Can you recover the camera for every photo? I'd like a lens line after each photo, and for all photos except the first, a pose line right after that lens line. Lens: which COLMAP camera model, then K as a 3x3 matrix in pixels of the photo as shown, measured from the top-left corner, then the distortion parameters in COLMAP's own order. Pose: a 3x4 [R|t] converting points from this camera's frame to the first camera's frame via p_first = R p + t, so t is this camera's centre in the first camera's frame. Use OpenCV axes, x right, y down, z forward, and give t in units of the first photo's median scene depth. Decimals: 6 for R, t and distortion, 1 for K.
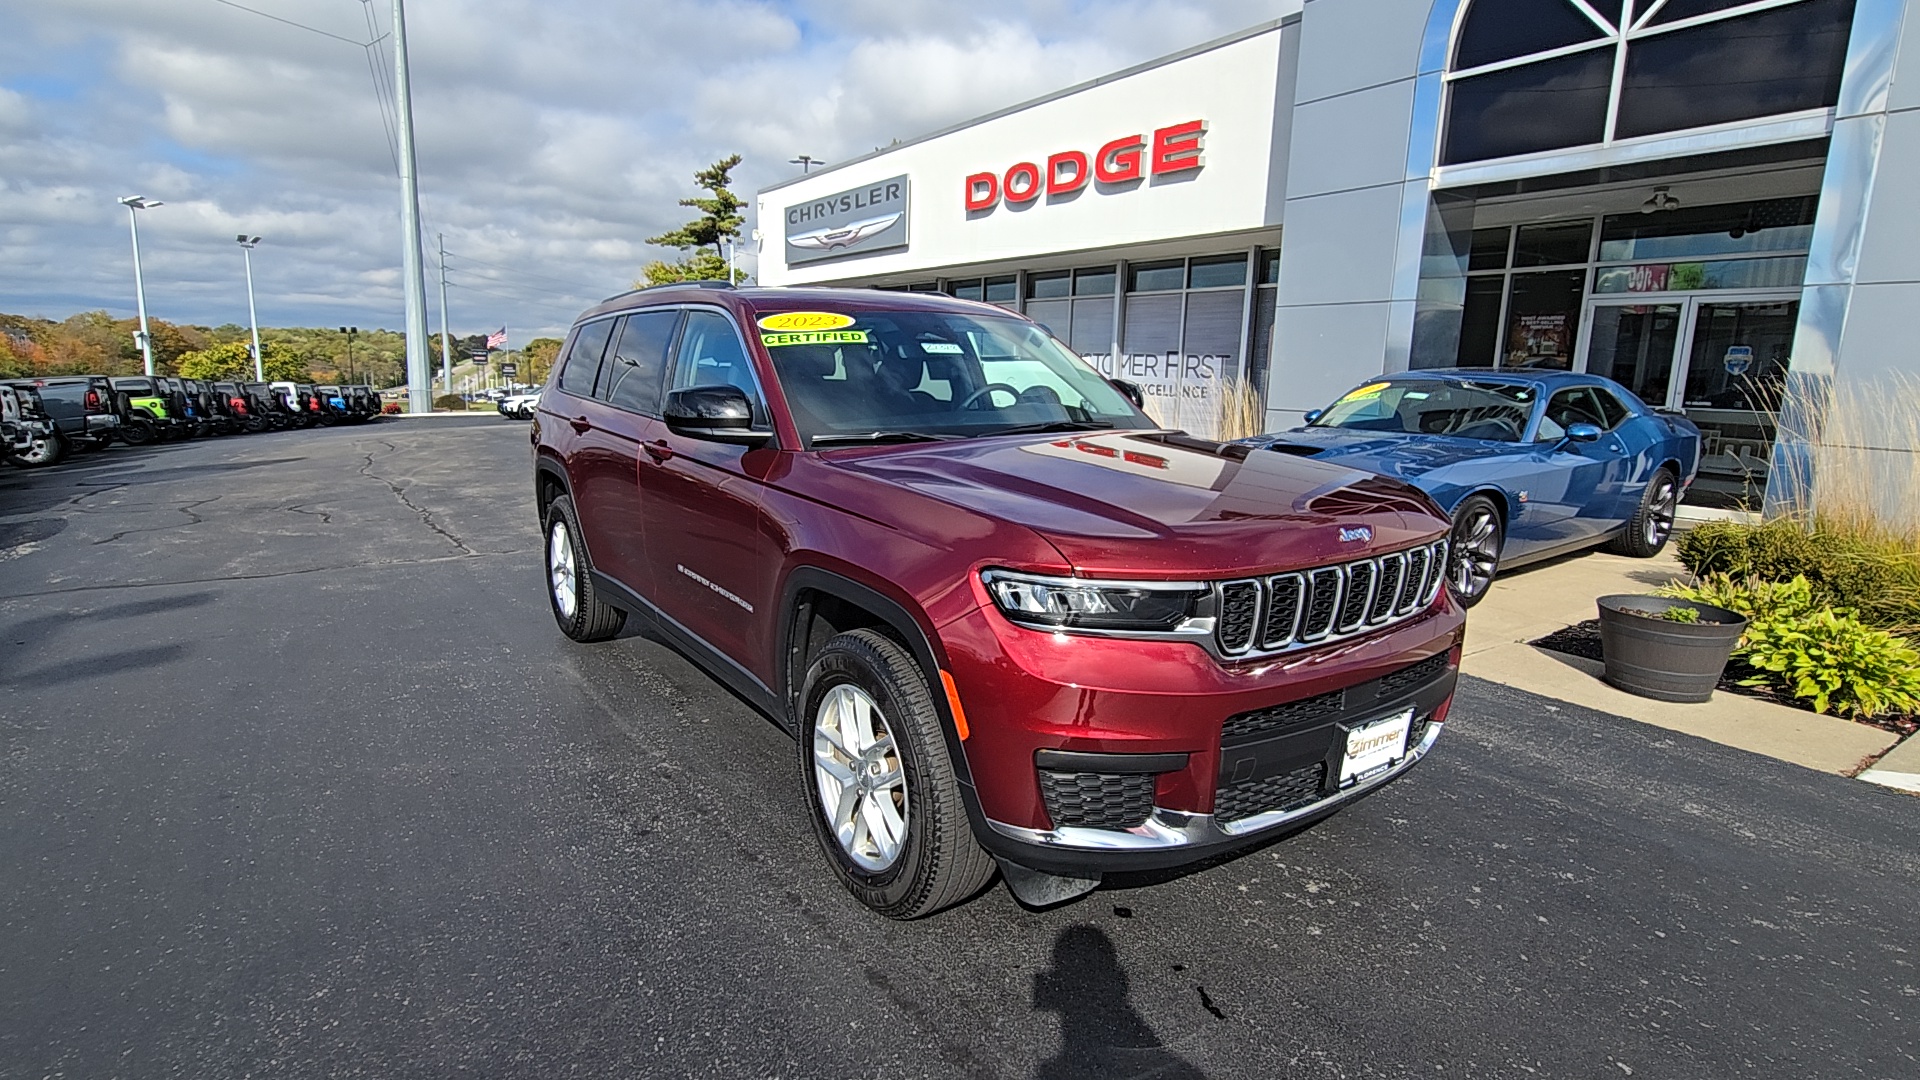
lens RADIAL K [[973.5, 0, 955.1], [0, 973.5, 544.5], [0, 0, 1]] dist [0.001332, 0.000186]
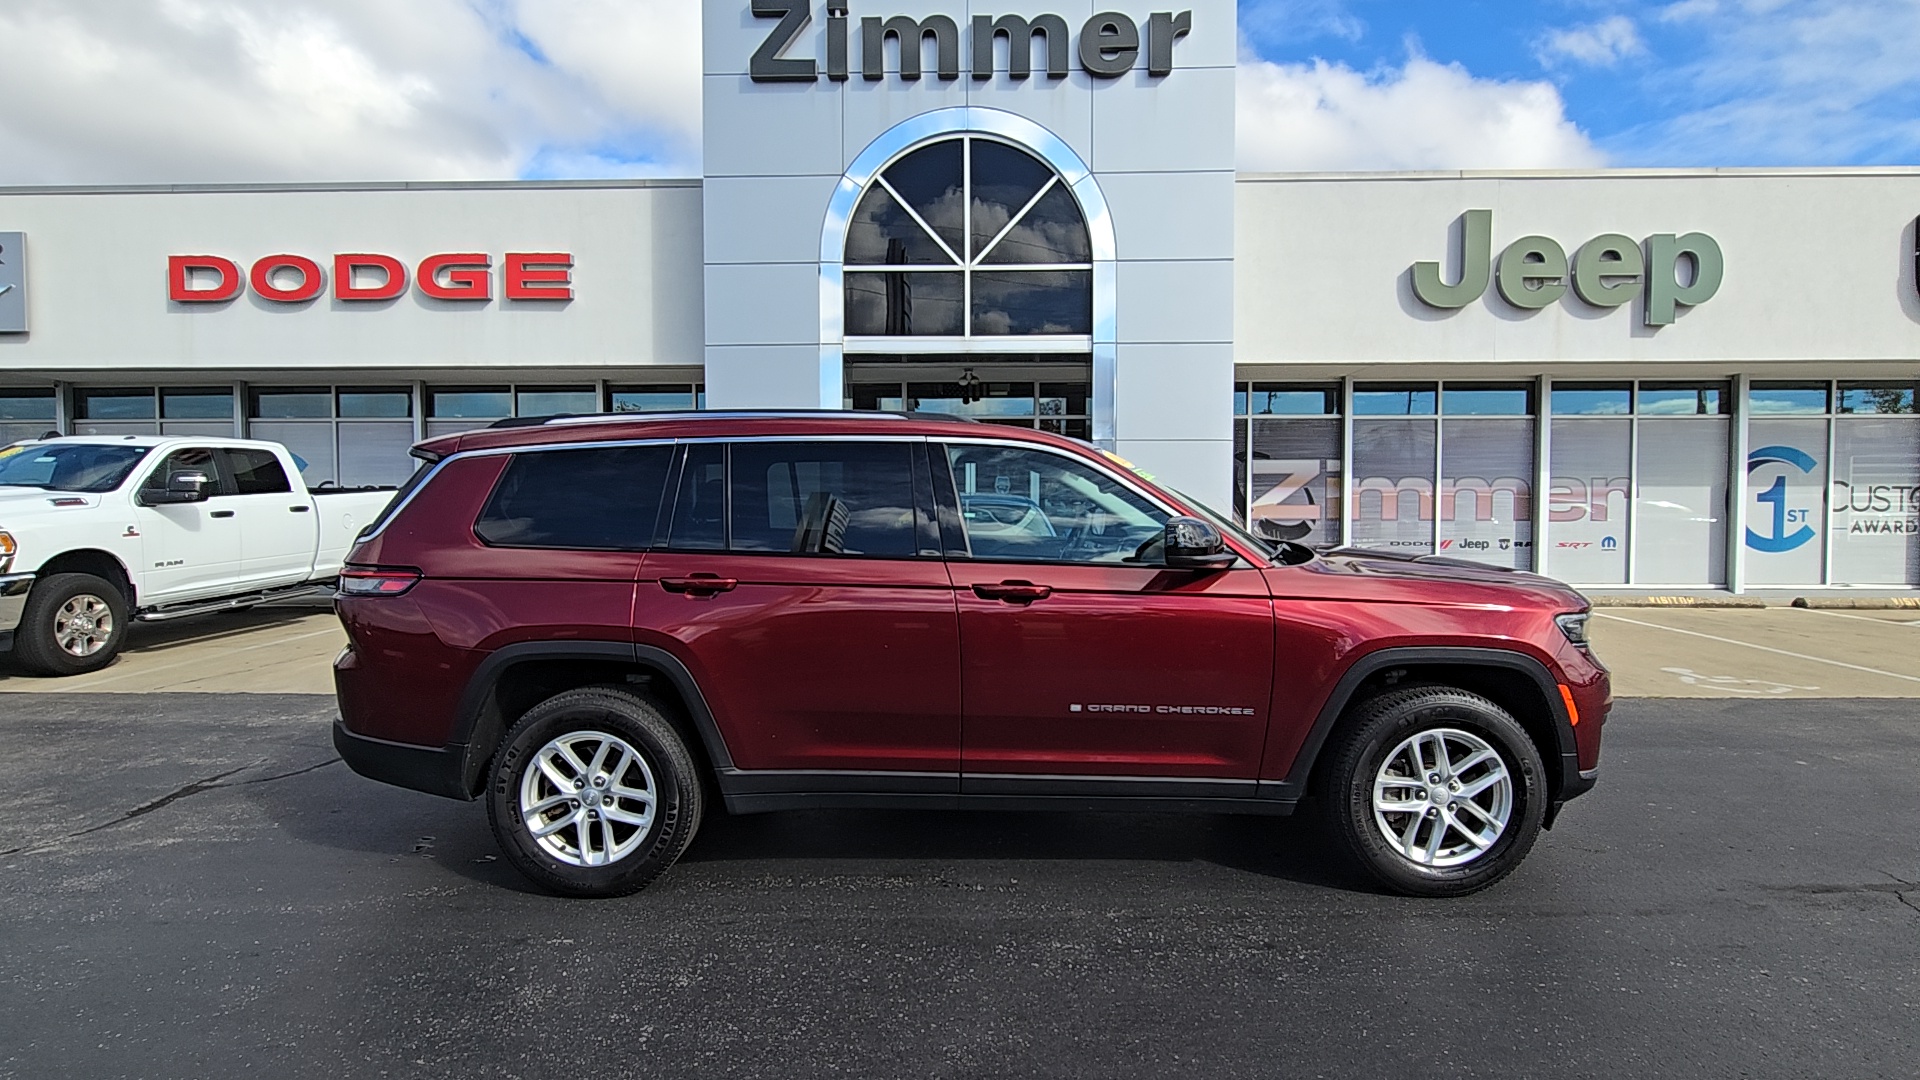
lens RADIAL K [[973.5, 0, 955.1], [0, 973.5, 544.5], [0, 0, 1]] dist [0.001332, 0.000186]
pose [[0.584236, -0.060603, 0.809318, -0.445711], [0.163263, 0.985598, -0.044054, -0.045349], [-0.794992, 0.157870, 0.585717, 0.196230]]
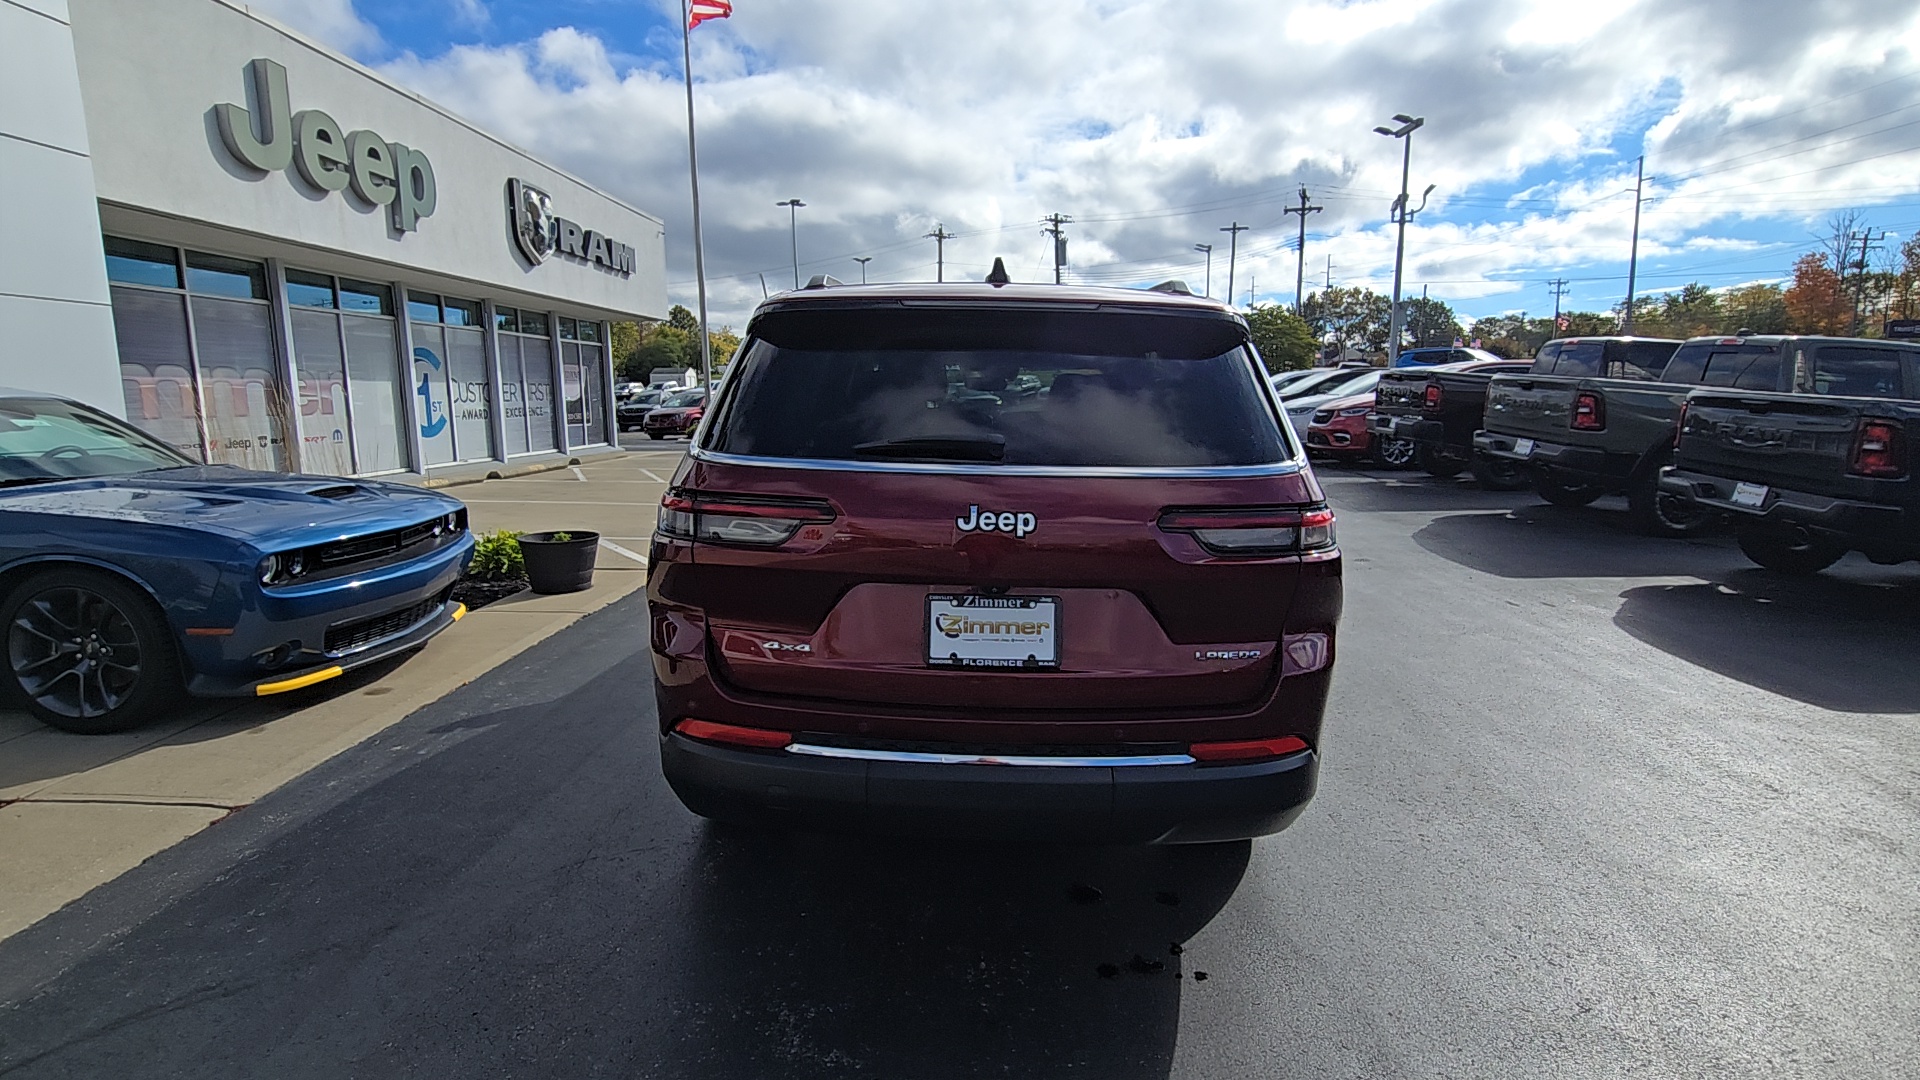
lens RADIAL K [[970.9, 0, 960.0], [0, 970.9, 540.0], [0, 0, 1]] dist [-0.014986, 0.000062]
pose [[-0.808241, -0.109319, 0.578615, -0.338012], [0.091114, 0.947565, 0.306299, -0.164807], [-0.581760, 0.300284, -0.755900, 0.873846]]
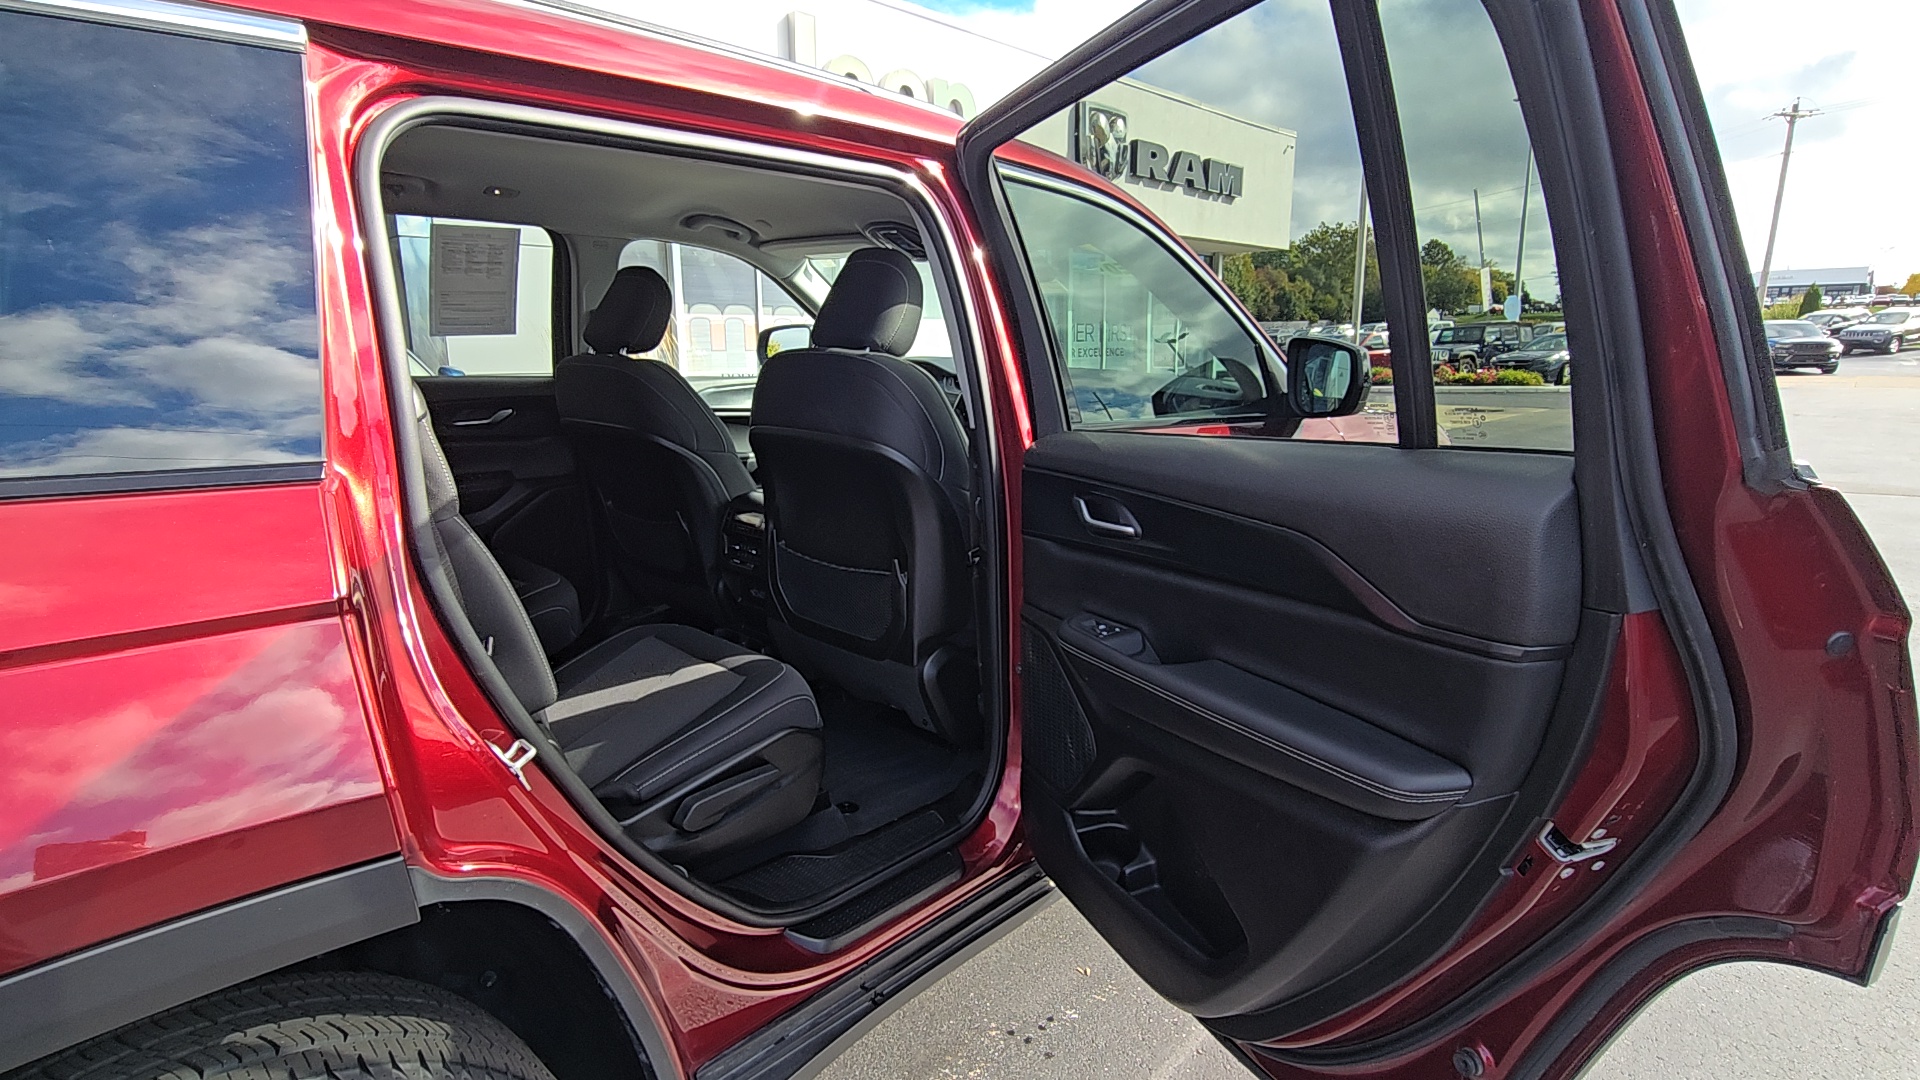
lens RADIAL K [[973.5, 0, 955.1], [0, 973.5, 544.5], [0, 0, 1]] dist [0.001332, 0.000186]
pose [[-0.212673, -0.230193, 0.949622, -0.312287], [0.170733, 0.948149, 0.268073, -0.091123], [-0.962092, 0.219144, -0.162344, 0.487184]]
